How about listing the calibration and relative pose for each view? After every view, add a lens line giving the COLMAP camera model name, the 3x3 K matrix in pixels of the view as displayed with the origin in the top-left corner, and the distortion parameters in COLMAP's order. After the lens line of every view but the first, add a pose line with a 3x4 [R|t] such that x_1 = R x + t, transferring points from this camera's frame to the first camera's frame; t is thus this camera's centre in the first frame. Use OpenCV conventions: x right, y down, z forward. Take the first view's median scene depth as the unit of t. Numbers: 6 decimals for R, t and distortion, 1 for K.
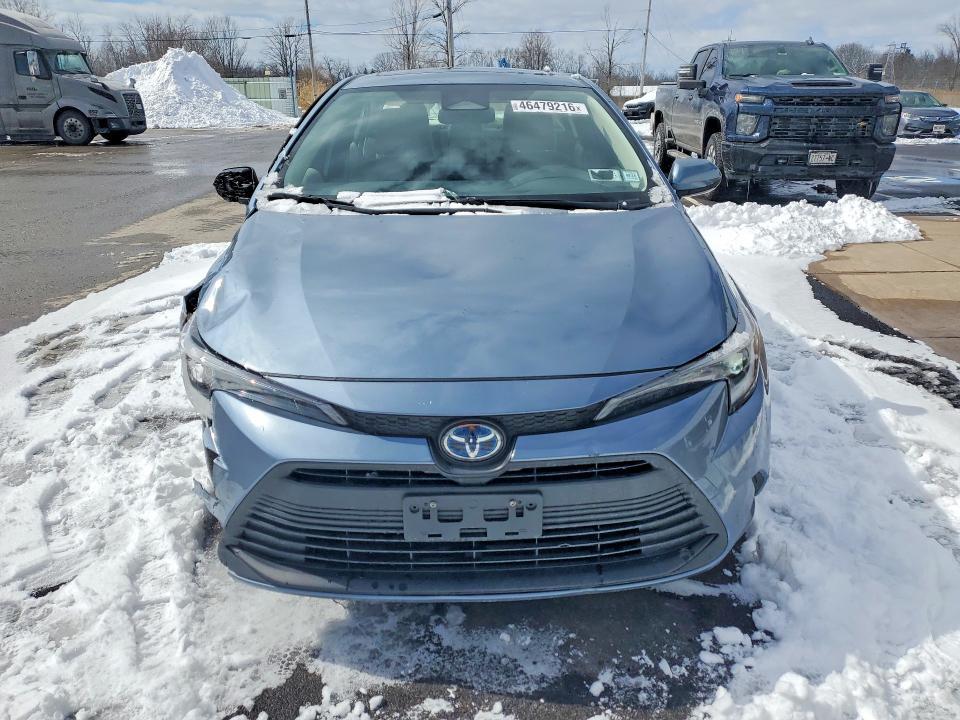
lens RADIAL K [[767.4, 0, 480.0], [0, 767.4, 360.0], [0, 0, 1]] dist [0.016471, -0.001865]
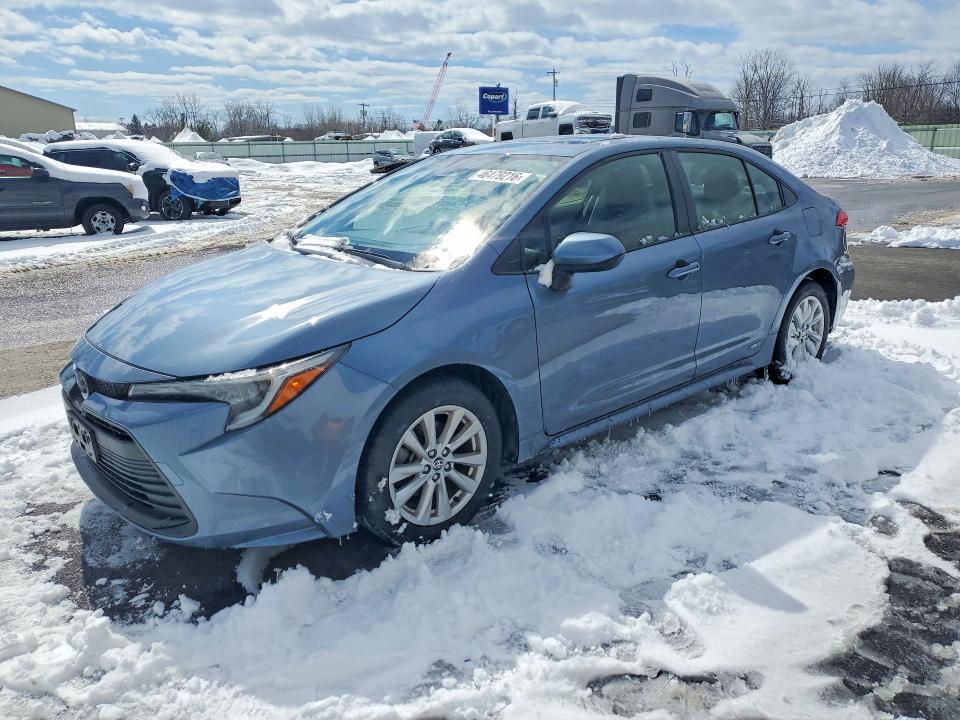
lens RADIAL K [[767.4, 0, 480.0], [0, 767.4, 360.0], [0, 0, 1]] dist [0.016471, -0.001865]
pose [[0.621236, 0.199934, -0.757689, 0.183139], [-0.242142, 0.968563, 0.057043, -0.025505], [0.745274, 0.148031, 0.650118, 0.061696]]
